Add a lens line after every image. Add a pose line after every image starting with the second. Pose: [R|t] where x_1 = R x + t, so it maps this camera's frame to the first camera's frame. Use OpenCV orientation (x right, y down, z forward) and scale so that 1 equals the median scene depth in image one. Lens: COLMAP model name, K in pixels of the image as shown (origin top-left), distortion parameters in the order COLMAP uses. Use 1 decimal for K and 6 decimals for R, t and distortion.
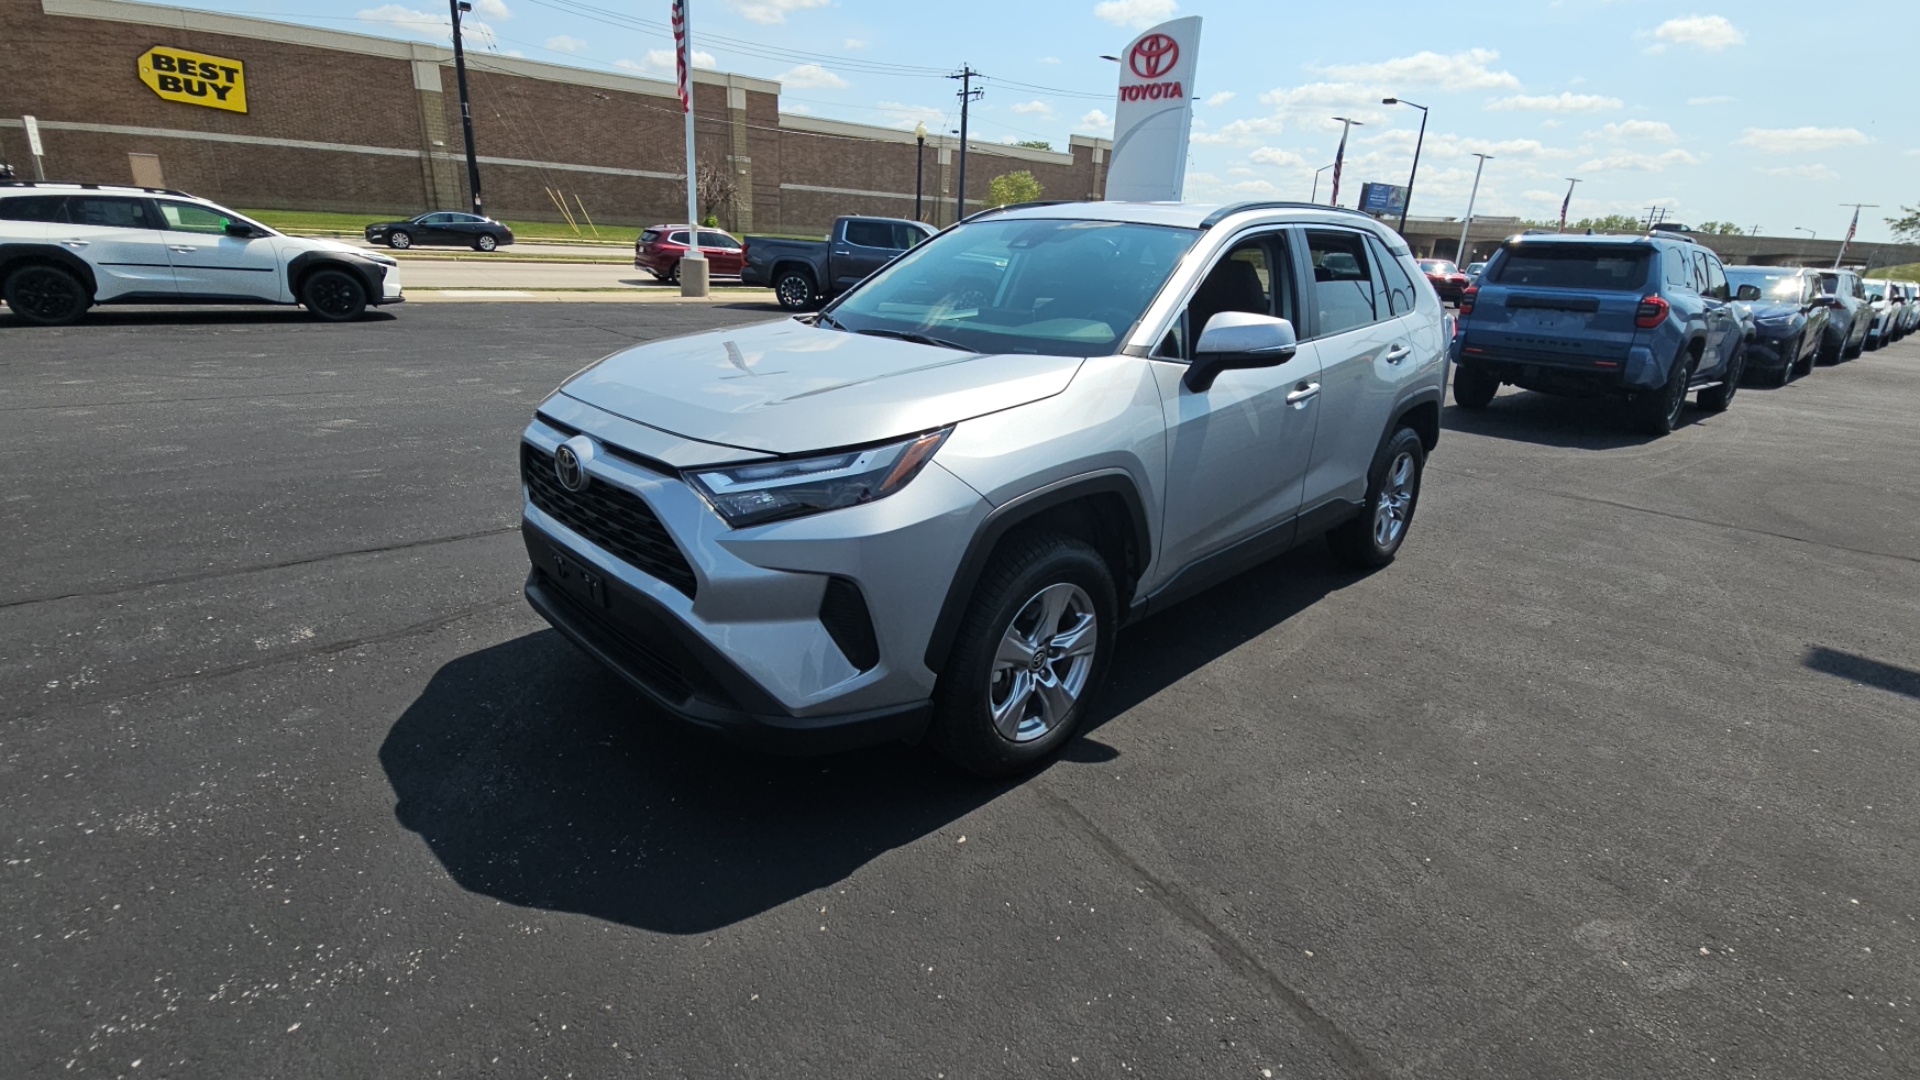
lens RADIAL K [[860.9, 0, 983.7], [0, 860.9, 534.0], [0, 0, 1]] dist [0.011432, -0.008818]
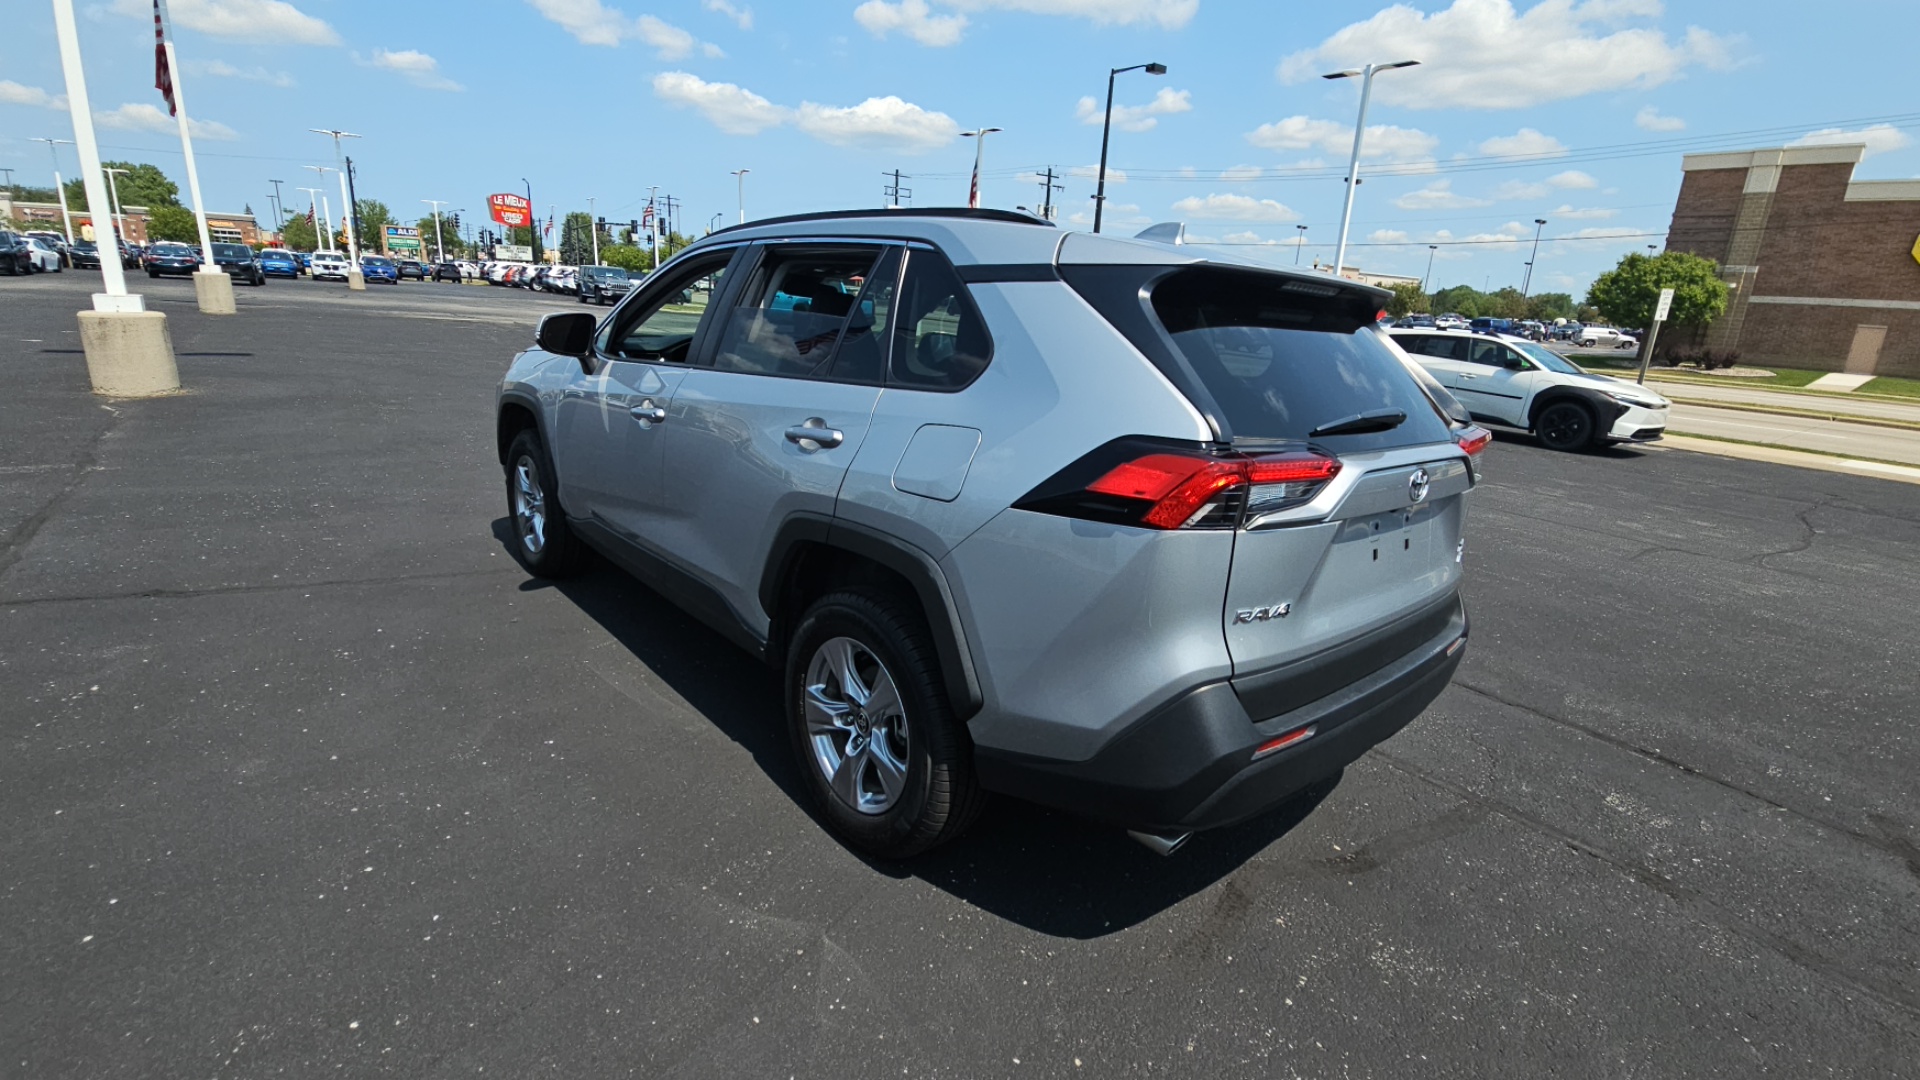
lens RADIAL K [[860.9, 0, 978.4], [0, 860.9, 536.0], [0, 0, 1]] dist [0.011432, -0.008818]
pose [[-0.051461, 0.211742, -0.975970, 0.168532], [-0.392939, 0.894147, 0.214709, -0.050248], [0.918123, 0.394546, 0.037188, 0.175733]]
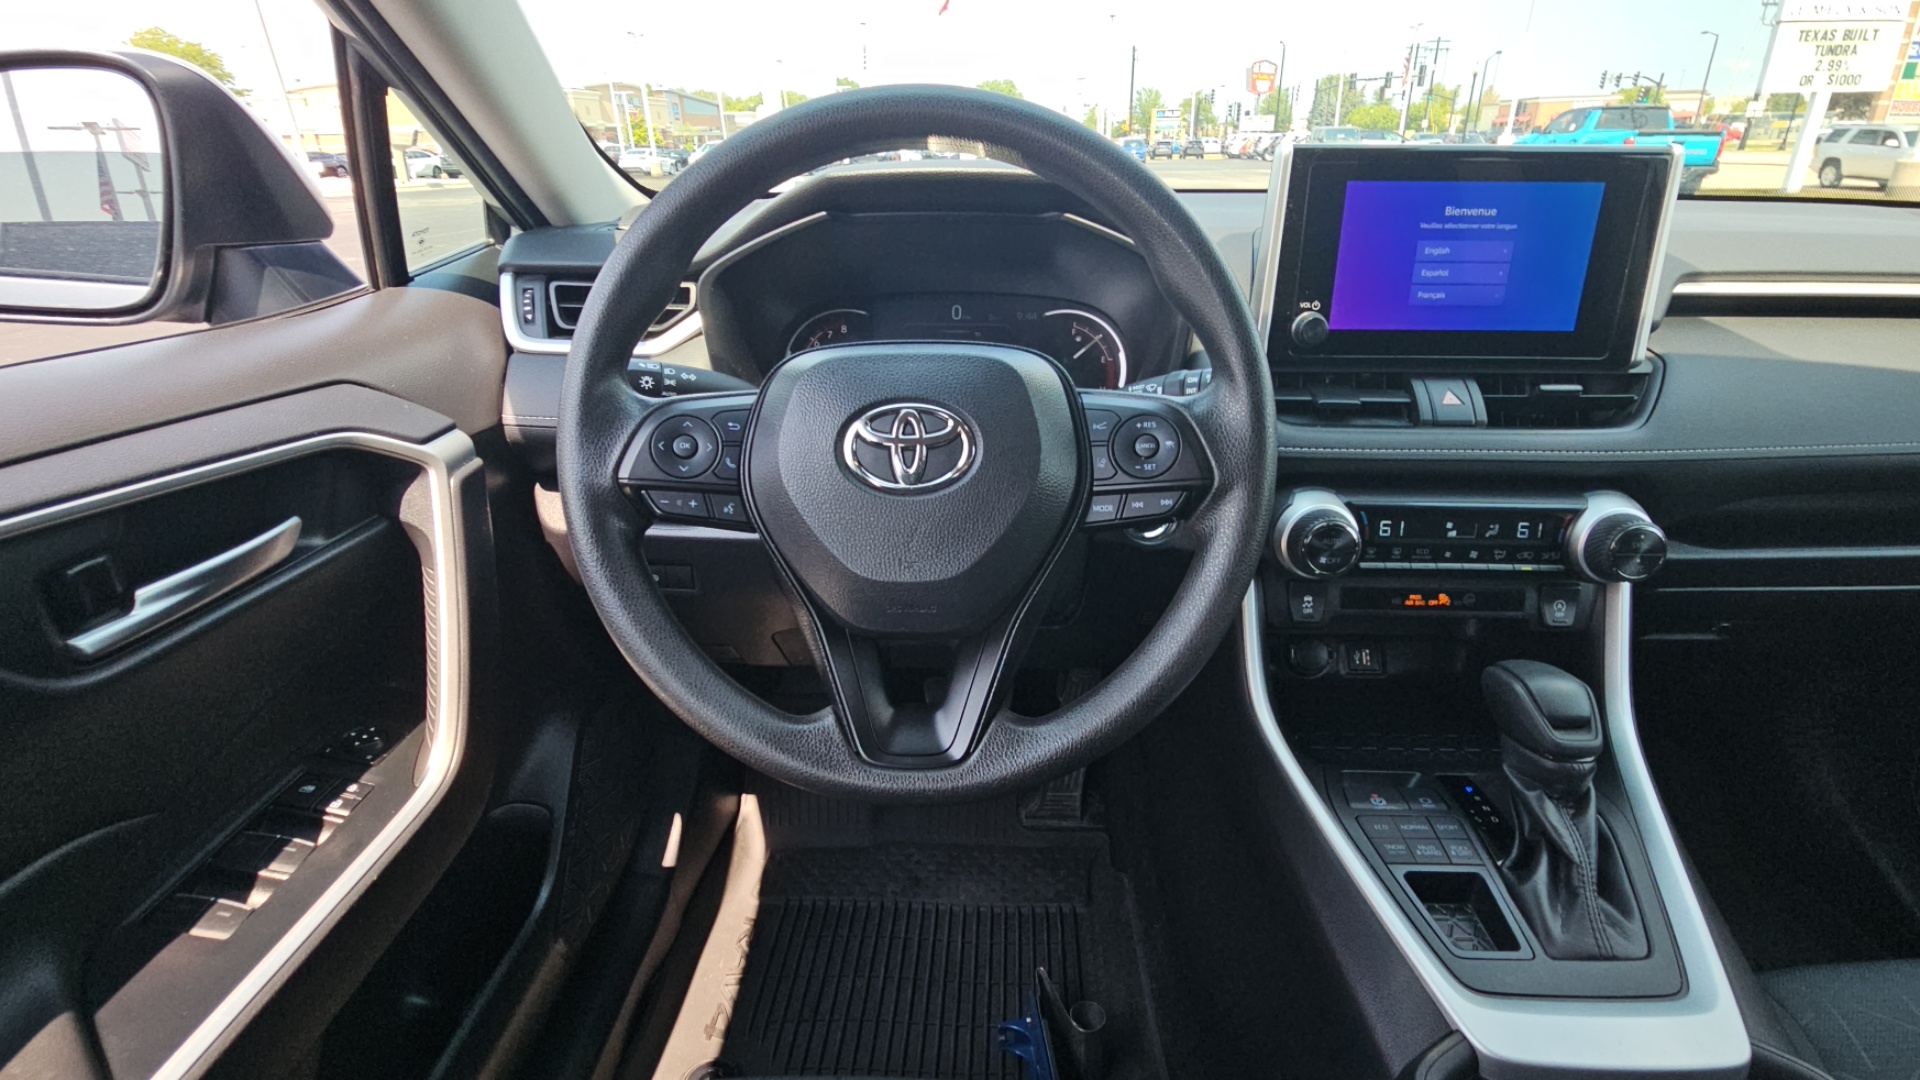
lens RADIAL K [[860.9, 0, 979.5], [0, 860.9, 539.7], [0, 0, 1]] dist [0.011432, -0.008818]
pose [[-0.731589, 0.243012, -0.636964, 0.032633], [-0.251136, 0.772546, 0.583183, -0.036334], [0.633805, 0.586615, -0.504157, 0.142399]]
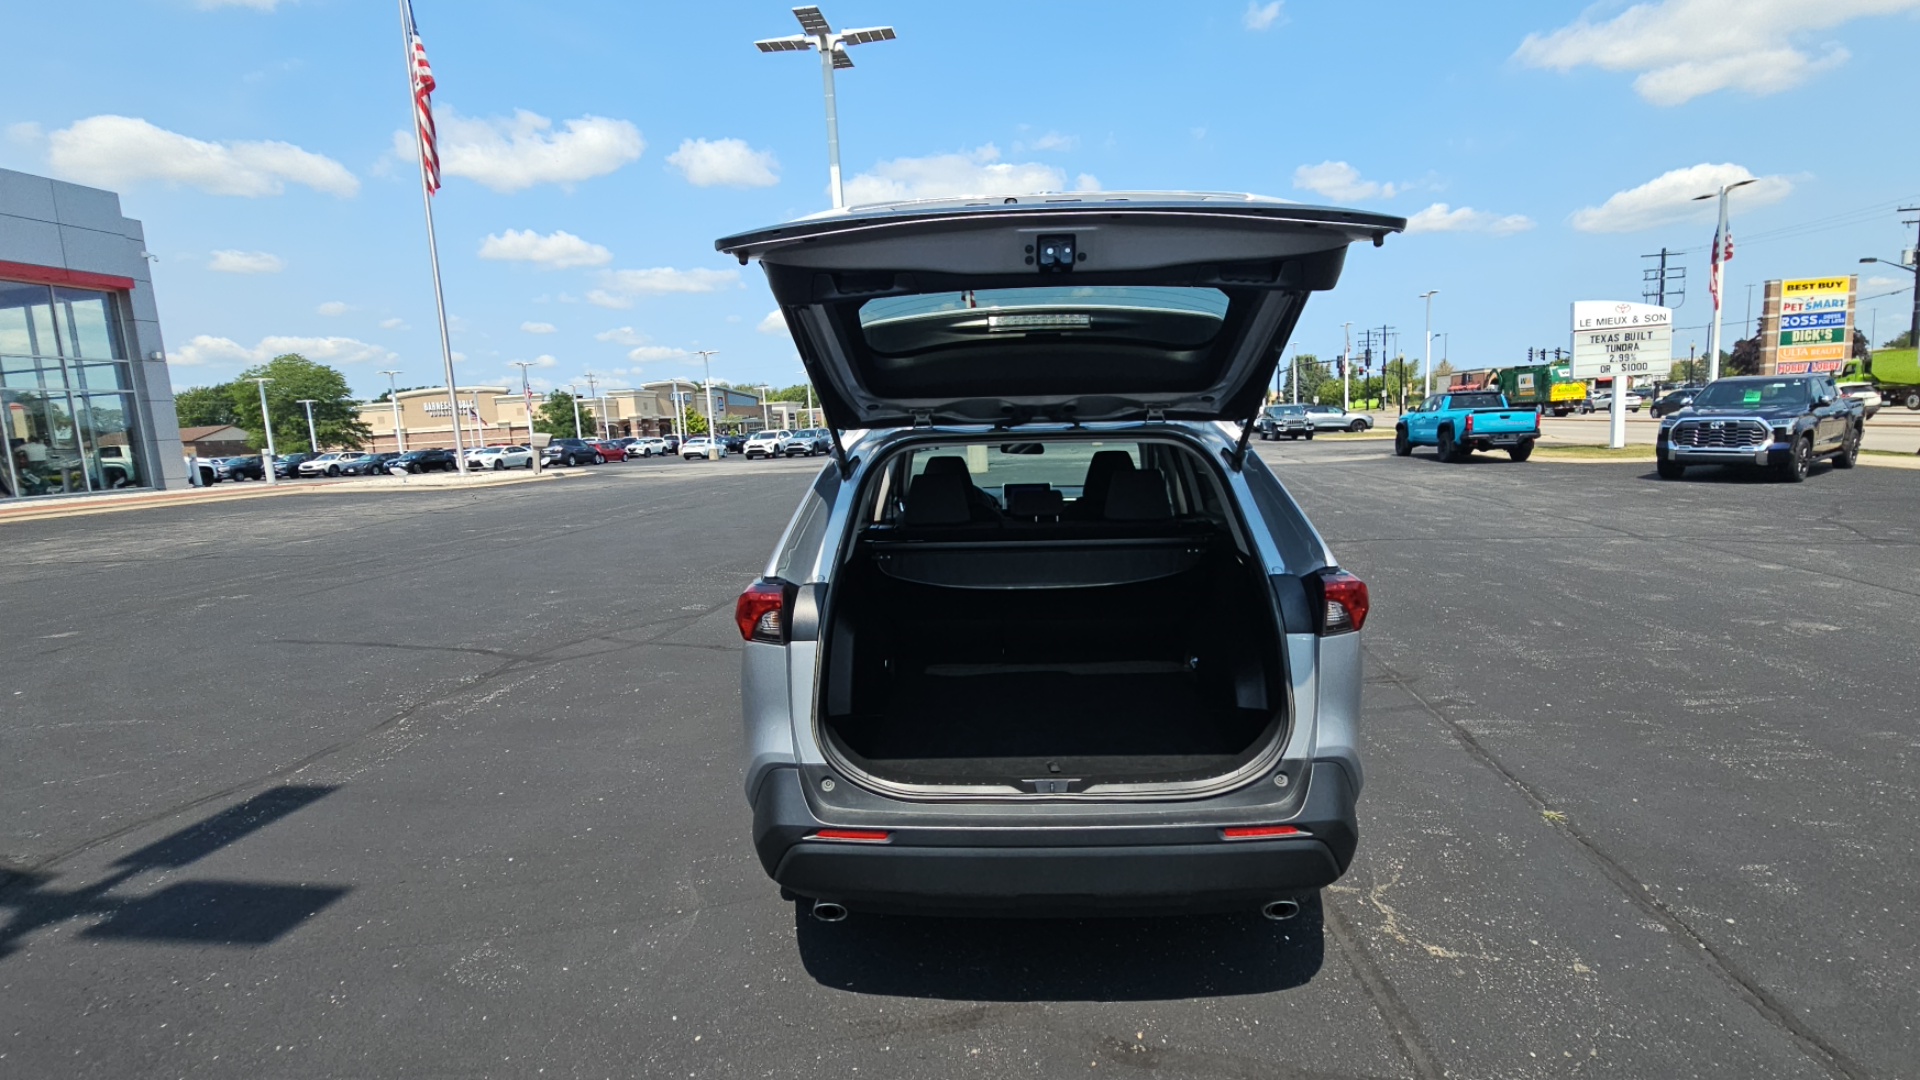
lens RADIAL K [[860.9, 0, 975.5], [0, 860.9, 535.3], [0, 0, 1]] dist [0.011432, -0.008818]
pose [[-0.744124, 0.067841, -0.664588, 0.144480], [-0.216680, 0.916536, 0.336172, -0.087659], [0.631925, 0.394157, -0.667316, 0.262512]]
